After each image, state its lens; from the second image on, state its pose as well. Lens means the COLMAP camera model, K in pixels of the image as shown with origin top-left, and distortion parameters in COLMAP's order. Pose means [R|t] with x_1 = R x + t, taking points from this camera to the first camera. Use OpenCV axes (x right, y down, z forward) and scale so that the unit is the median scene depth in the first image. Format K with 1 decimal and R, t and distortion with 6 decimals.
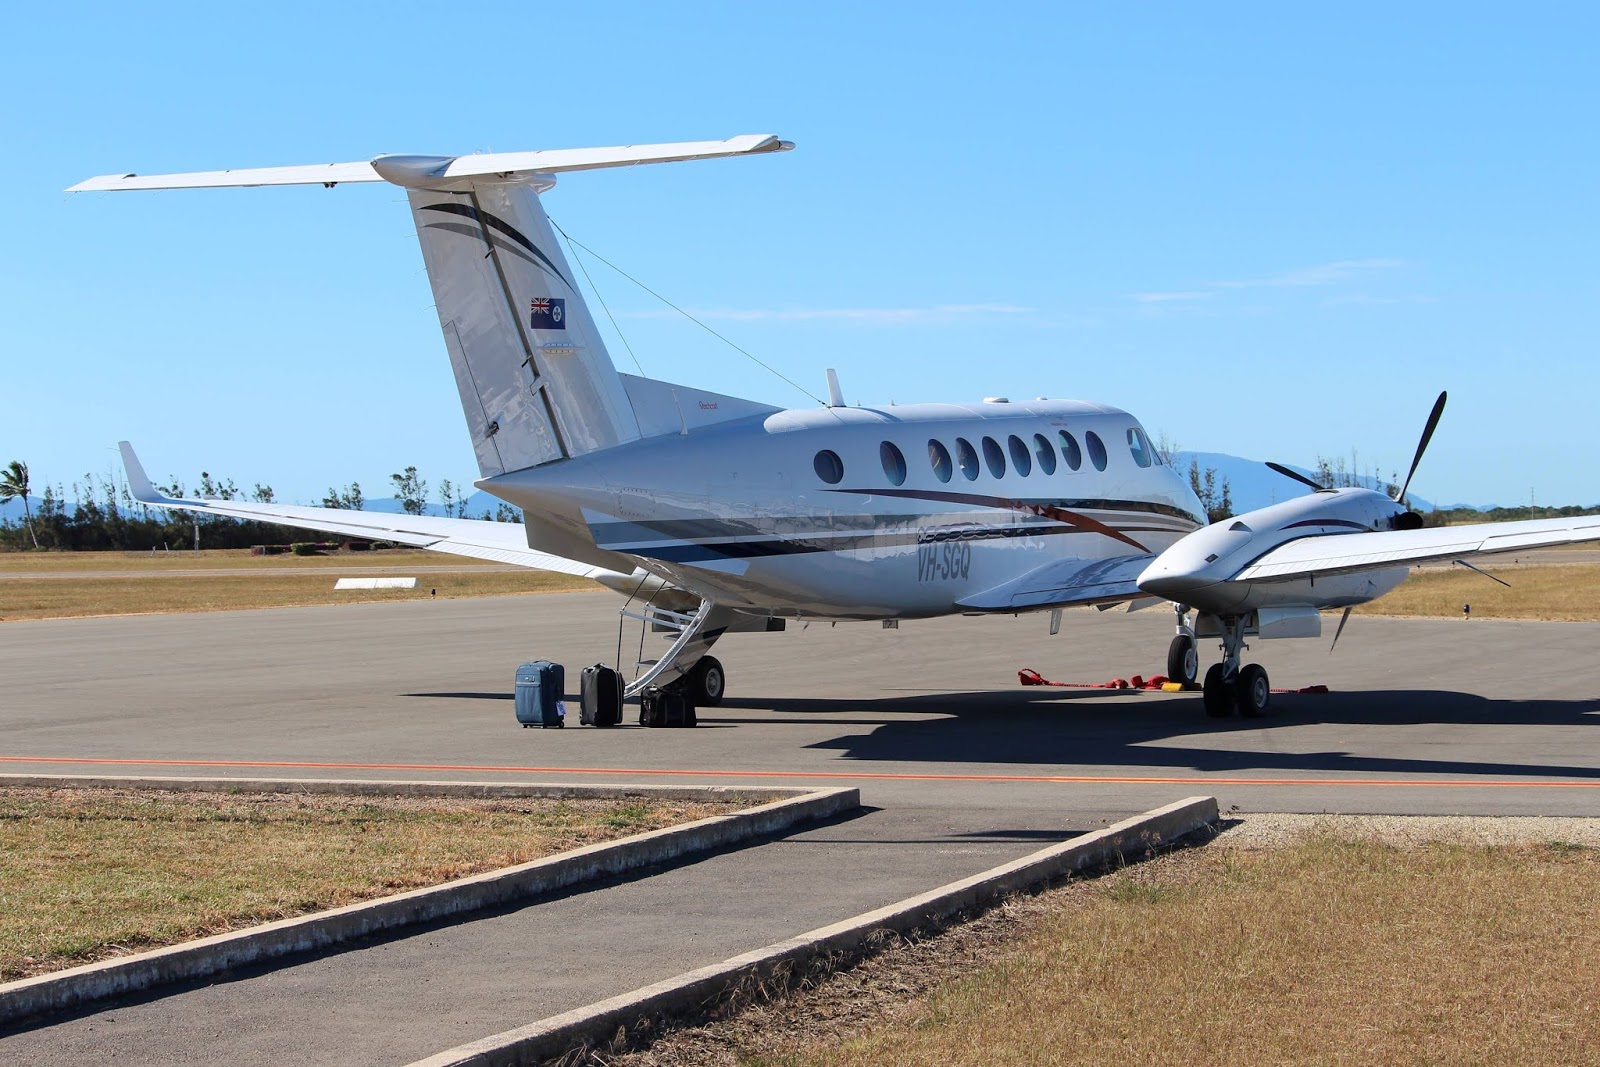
lens RADIAL K [[3378.9, 0, 800.0], [0, 3378.9, 533.5], [0, 0, 1]] dist [-0.064499, 0.108353]
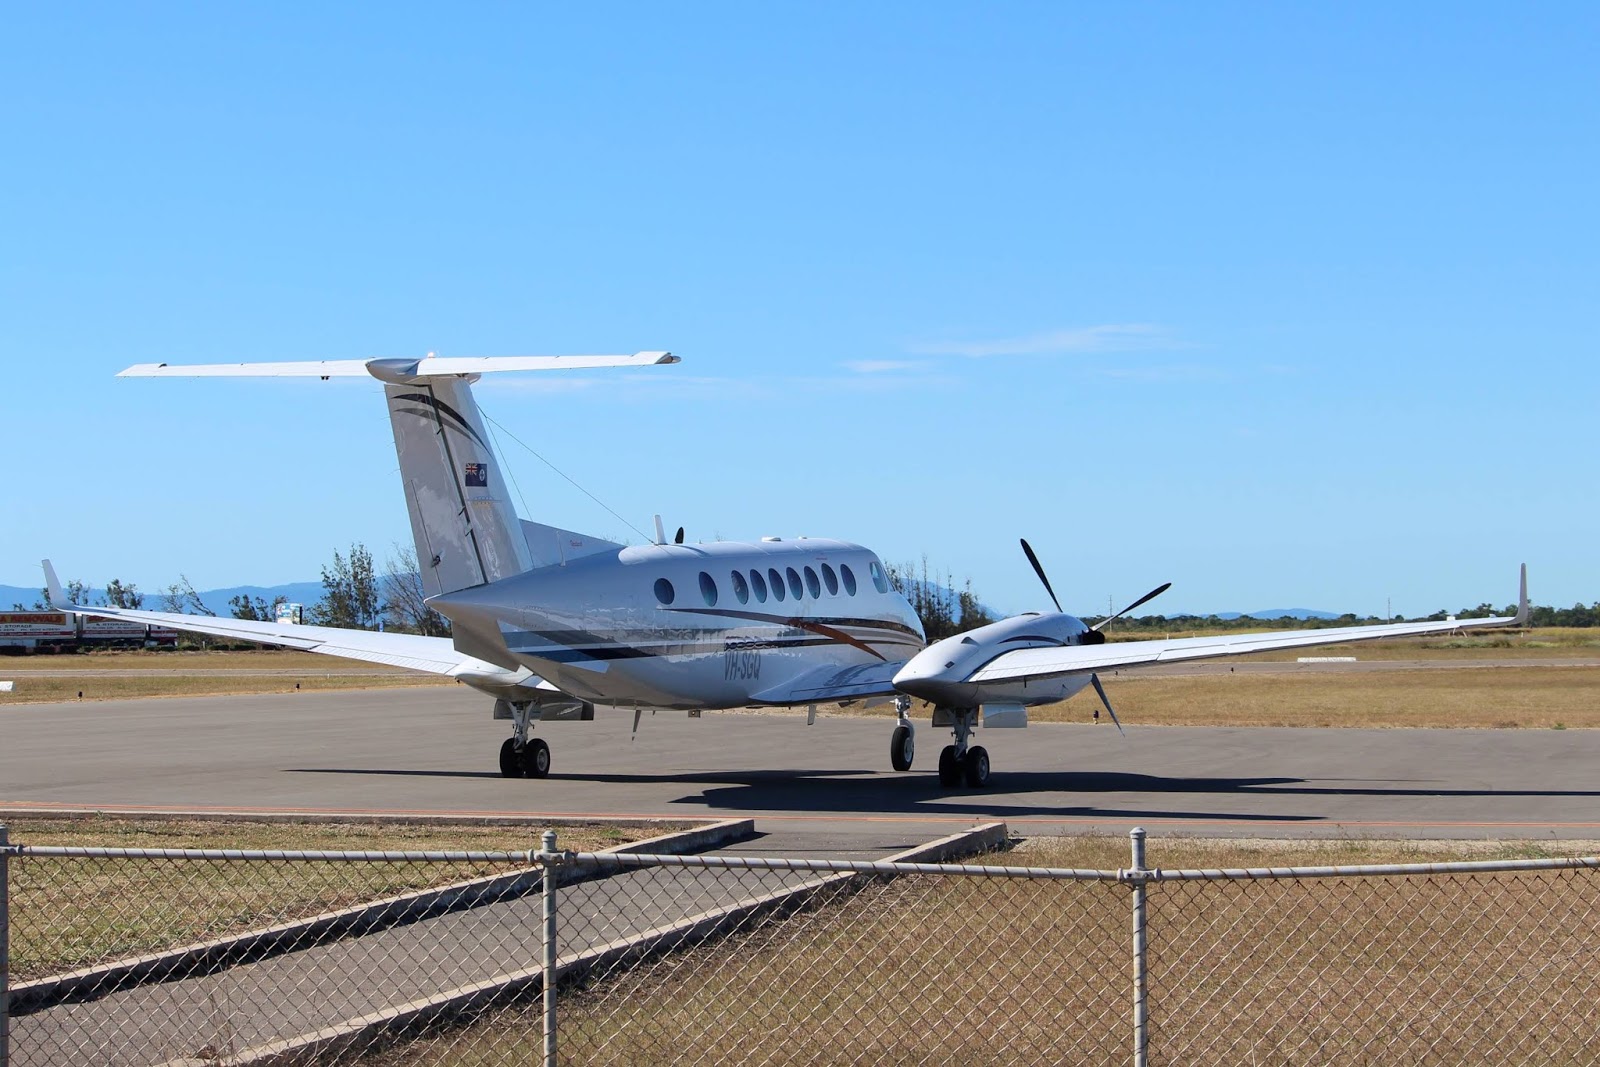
lens RADIAL K [[3378.9, 0, 800.0], [0, 3378.9, 533.5], [0, 0, 1]] dist [-0.064499, 0.108353]
pose [[0.992971, 0.015921, 0.117285, -0.088468], [-0.012075, 0.999368, -0.033433, 0.000932], [-0.117743, 0.031782, 0.992535, -0.288591]]
